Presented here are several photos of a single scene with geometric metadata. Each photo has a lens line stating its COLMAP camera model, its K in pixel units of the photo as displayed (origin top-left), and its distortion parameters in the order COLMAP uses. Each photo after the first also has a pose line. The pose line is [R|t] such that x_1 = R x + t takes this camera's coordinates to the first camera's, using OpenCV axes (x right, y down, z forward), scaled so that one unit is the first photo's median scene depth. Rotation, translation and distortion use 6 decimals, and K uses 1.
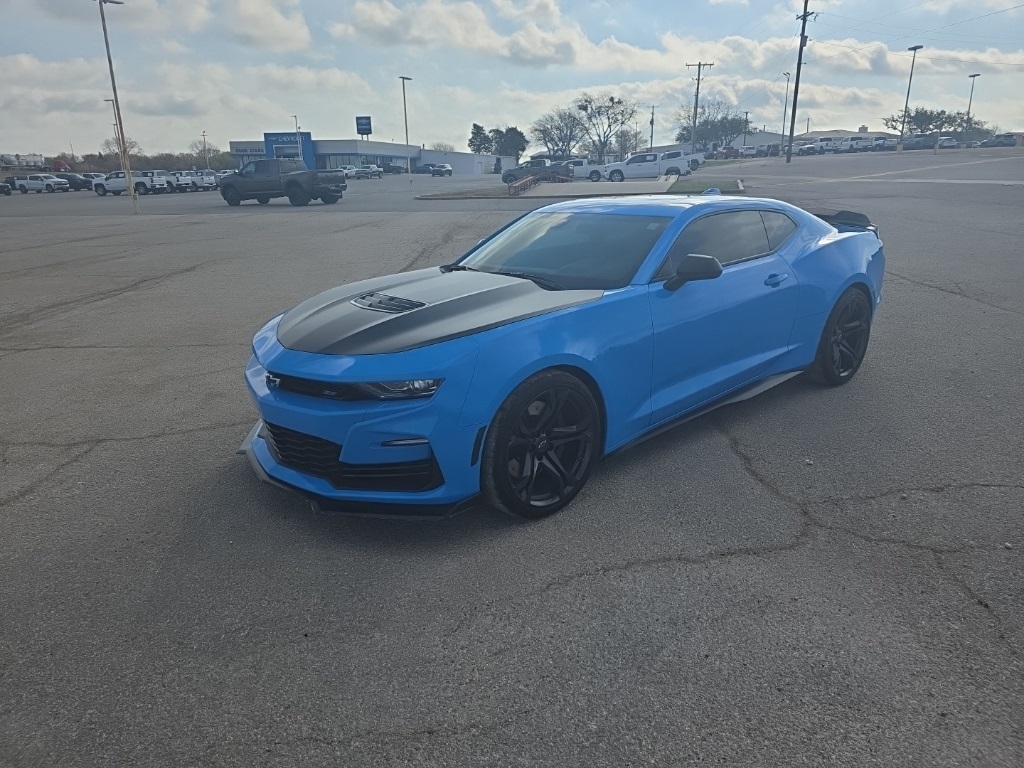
lens RADIAL K [[721.4, 0, 522.1], [0, 721.4, 389.9], [0, 0, 1]] dist [0.051245, -0.046500]
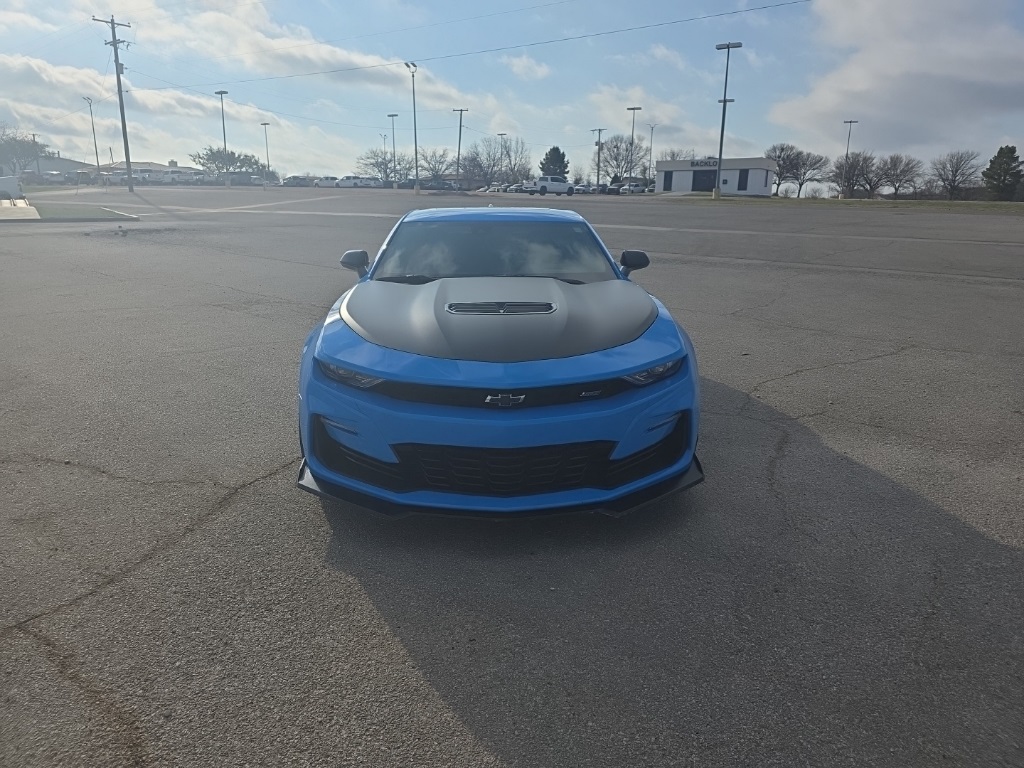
lens RADIAL K [[721.4, 0, 509.8], [0, 721.4, 383.3], [0, 0, 1]] dist [0.051245, -0.046500]
pose [[0.593473, -0.173702, 0.785887, -0.116377], [0.216884, 0.974828, 0.051680, -0.008685], [-0.775082, 0.139776, 0.616207, 0.053918]]
